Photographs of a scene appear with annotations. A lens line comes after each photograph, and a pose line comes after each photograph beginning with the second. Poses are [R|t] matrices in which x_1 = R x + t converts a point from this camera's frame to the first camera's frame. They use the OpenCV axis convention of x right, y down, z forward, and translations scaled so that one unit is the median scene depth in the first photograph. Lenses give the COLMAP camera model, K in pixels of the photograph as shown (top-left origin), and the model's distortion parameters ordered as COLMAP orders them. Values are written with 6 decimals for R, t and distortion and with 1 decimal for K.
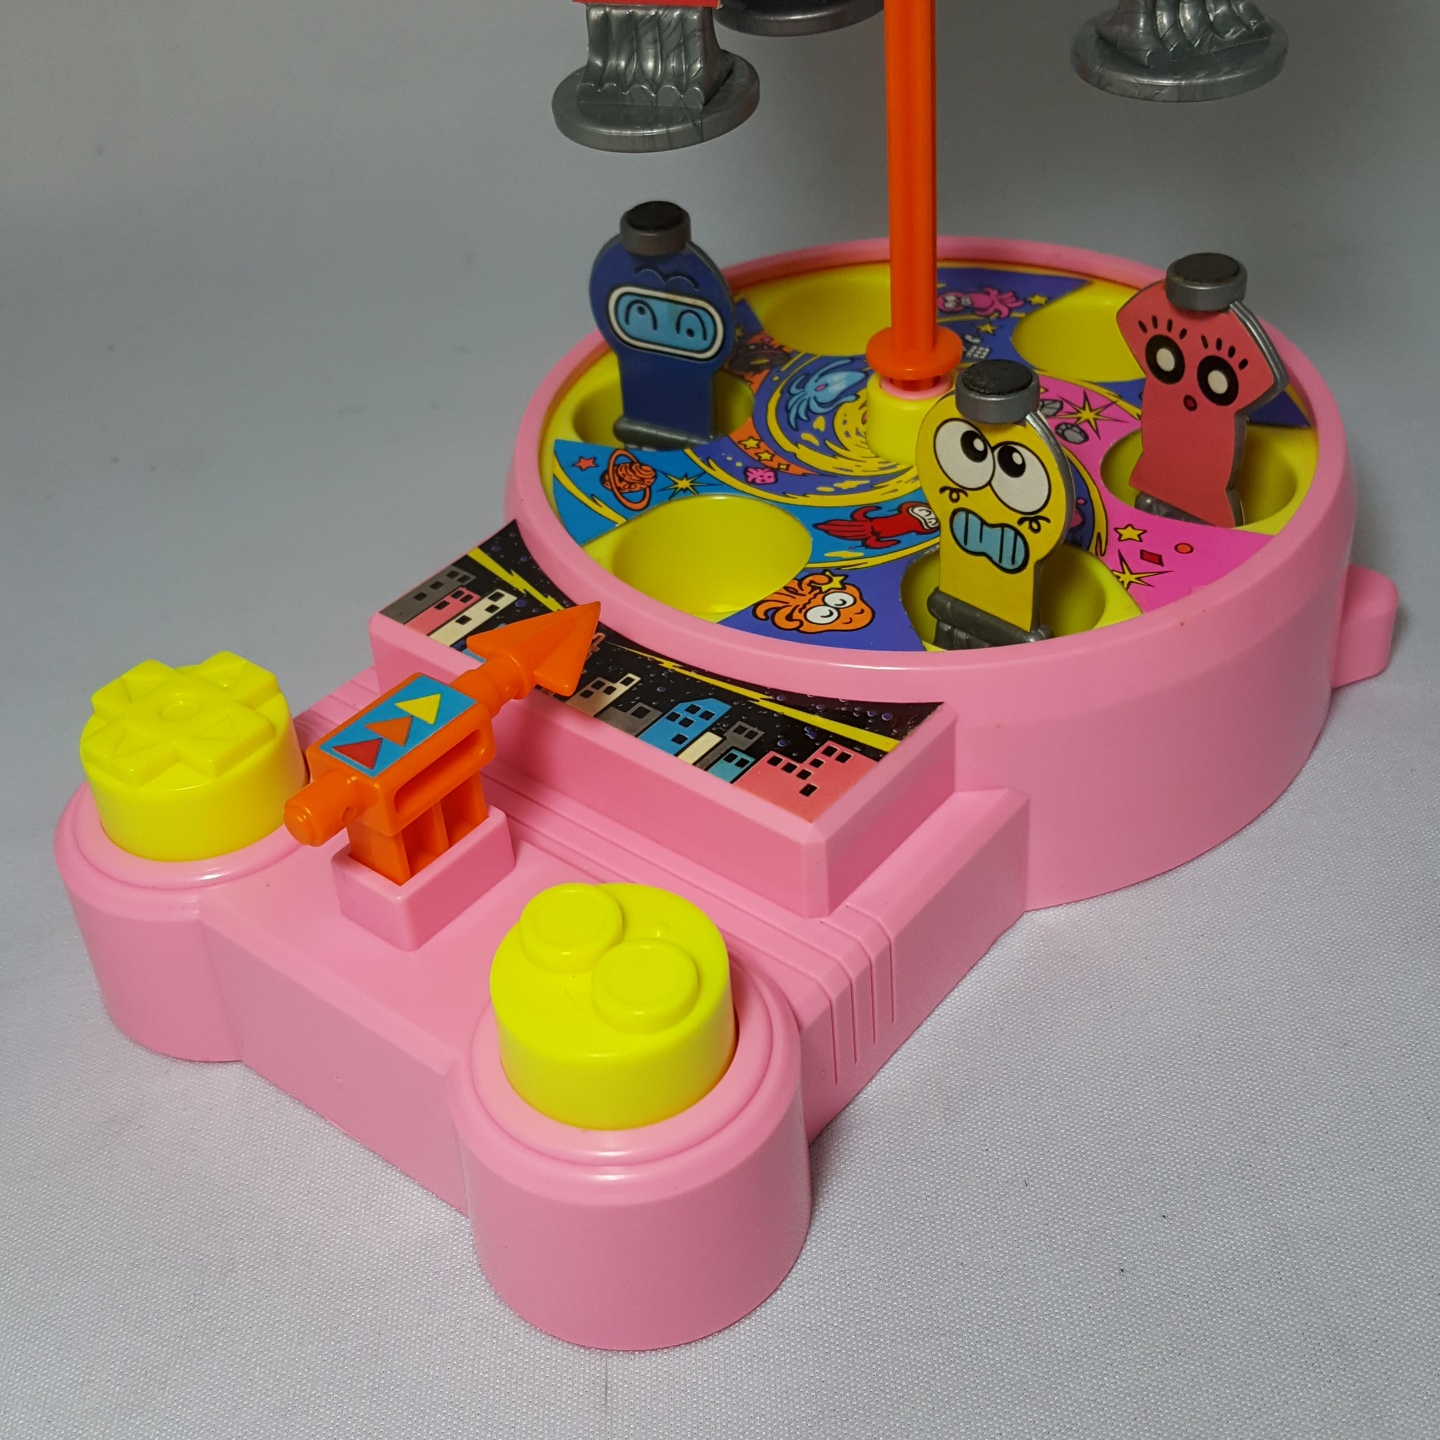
lens RADIAL K [[1917.1, 0, 716.8], [0, 1917.1, 683.8], [0, 0, 1]] dist [0.251639, -0.658544]
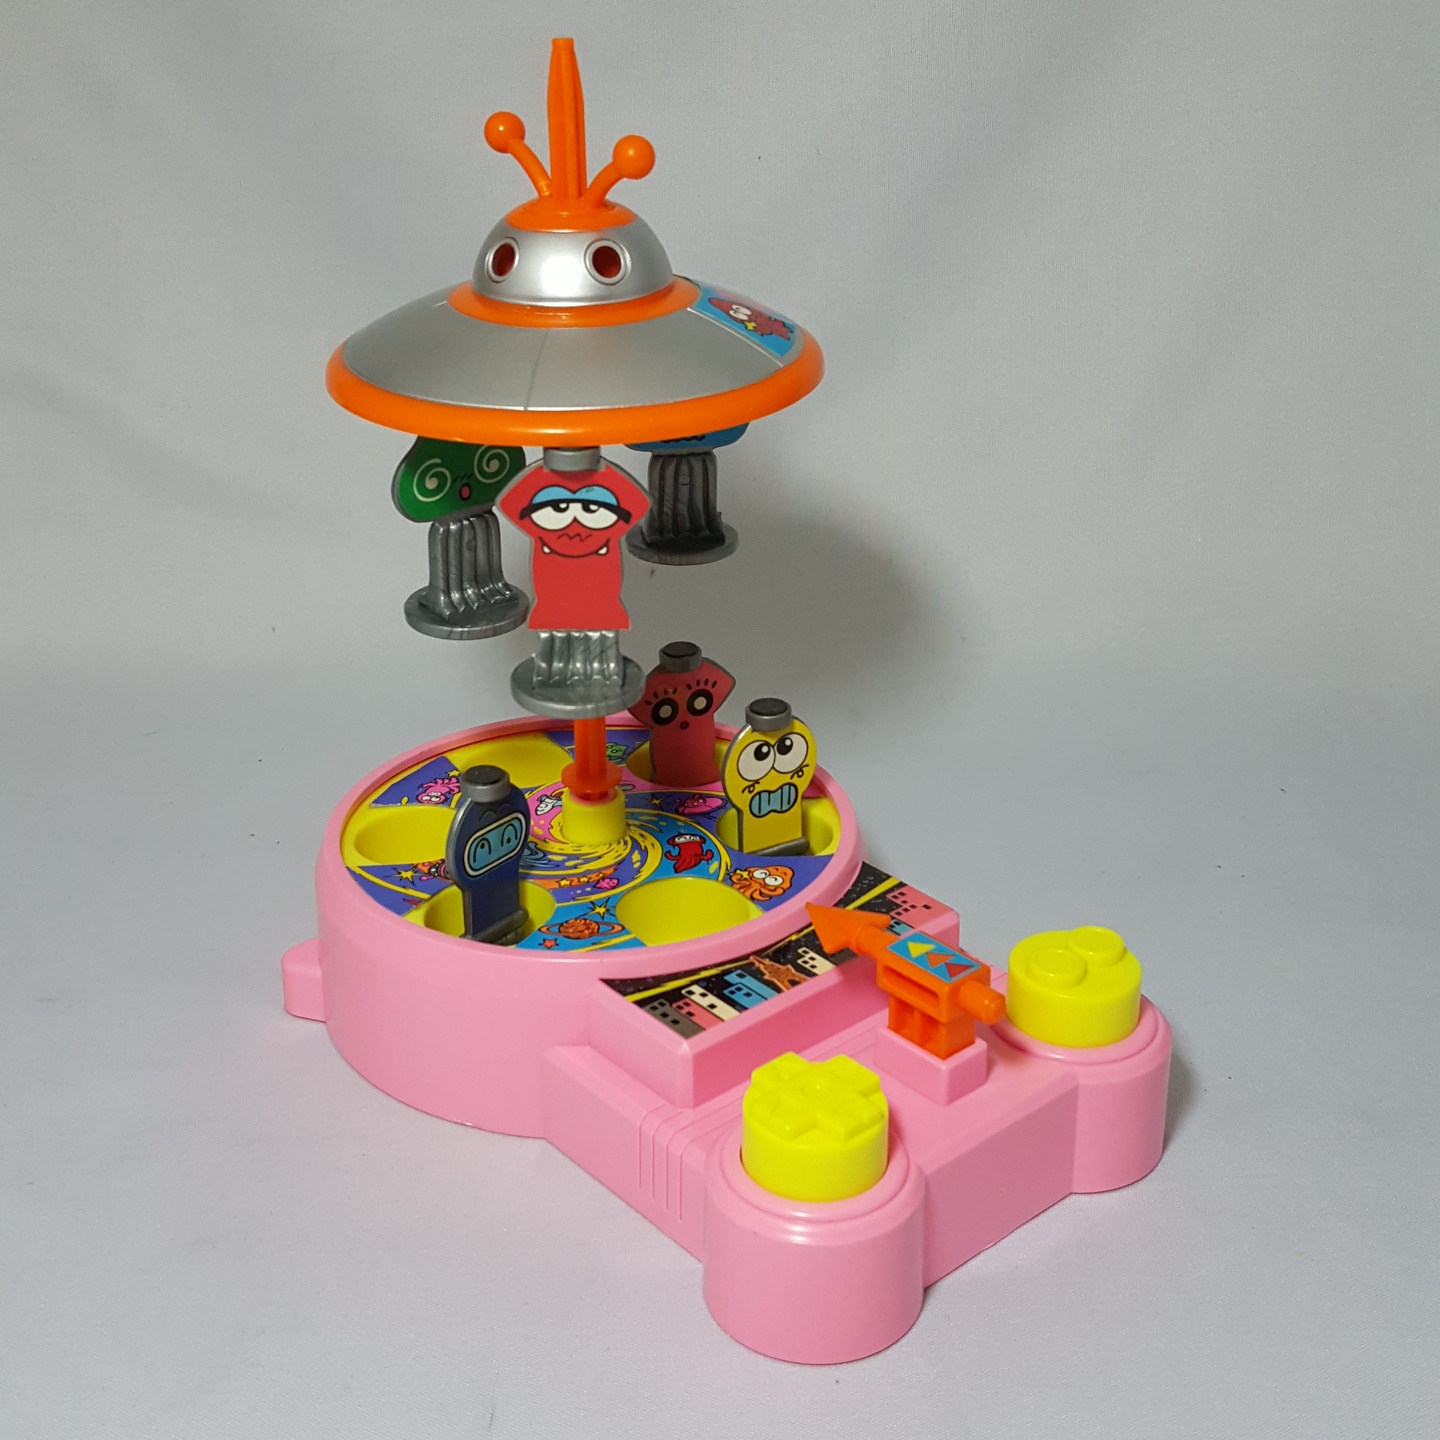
lens RADIAL K [[1917.1, 0, 716.8], [0, 1917.1, 683.8], [0, 0, 1]] dist [0.251639, -0.658544]
pose [[0.153536, -0.324205, 0.933444, -1.378519], [0.590933, 0.787237, 0.176226, -0.468031], [-0.791975, 0.524546, 0.312453, 0.412173]]
